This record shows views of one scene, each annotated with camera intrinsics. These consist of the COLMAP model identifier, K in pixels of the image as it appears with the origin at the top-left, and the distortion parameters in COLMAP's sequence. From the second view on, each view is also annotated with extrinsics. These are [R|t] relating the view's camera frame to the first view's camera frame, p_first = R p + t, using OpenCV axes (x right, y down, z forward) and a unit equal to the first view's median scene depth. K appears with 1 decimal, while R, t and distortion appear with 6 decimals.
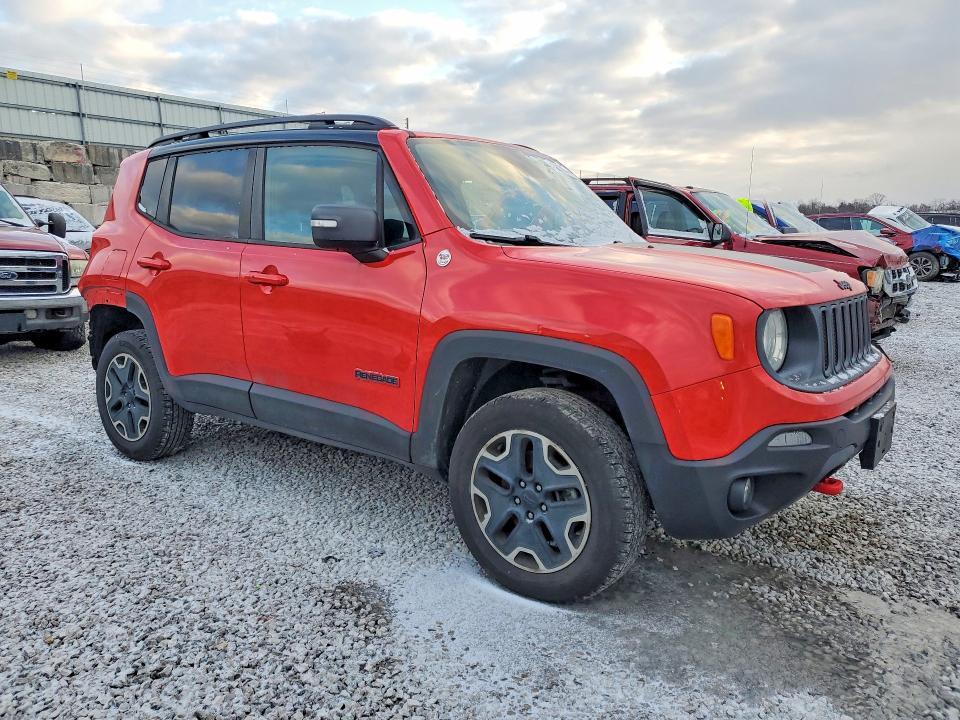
lens RADIAL K [[746.0, 0, 480.0], [0, 746.0, 360.0], [0, 0, 1]] dist [0.028548, 0.008646]
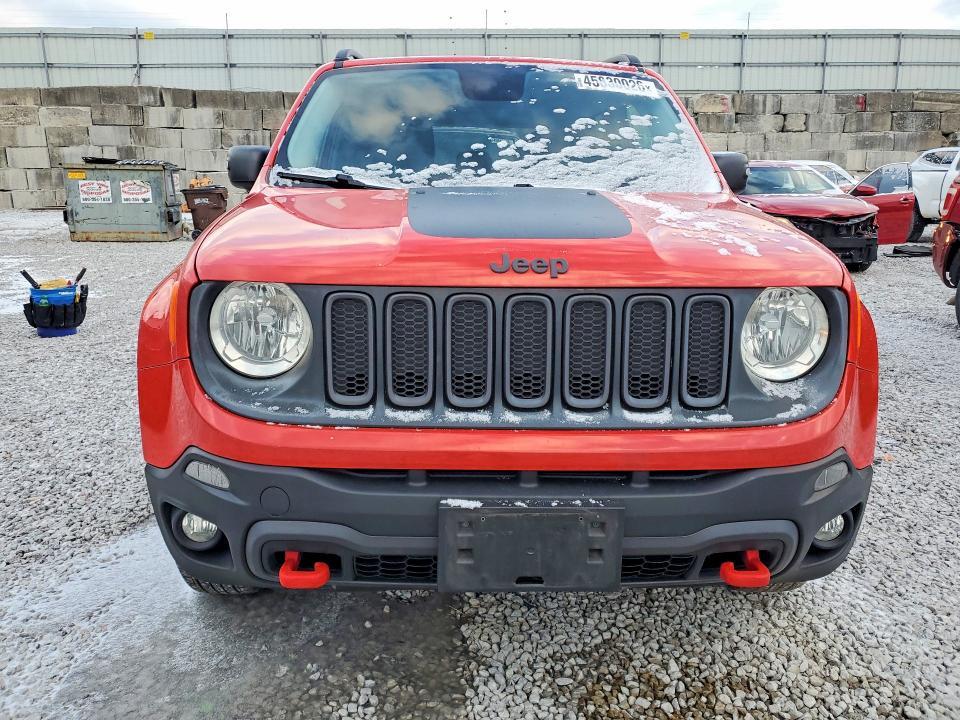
lens RADIAL K [[746.0, 0, 480.0], [0, 746.0, 360.0], [0, 0, 1]] dist [0.028548, 0.008646]
pose [[0.635685, 0.183274, -0.749876, 0.099191], [-0.132557, 0.982895, 0.127854, -0.011046], [0.760482, 0.018127, 0.649106, 0.068725]]
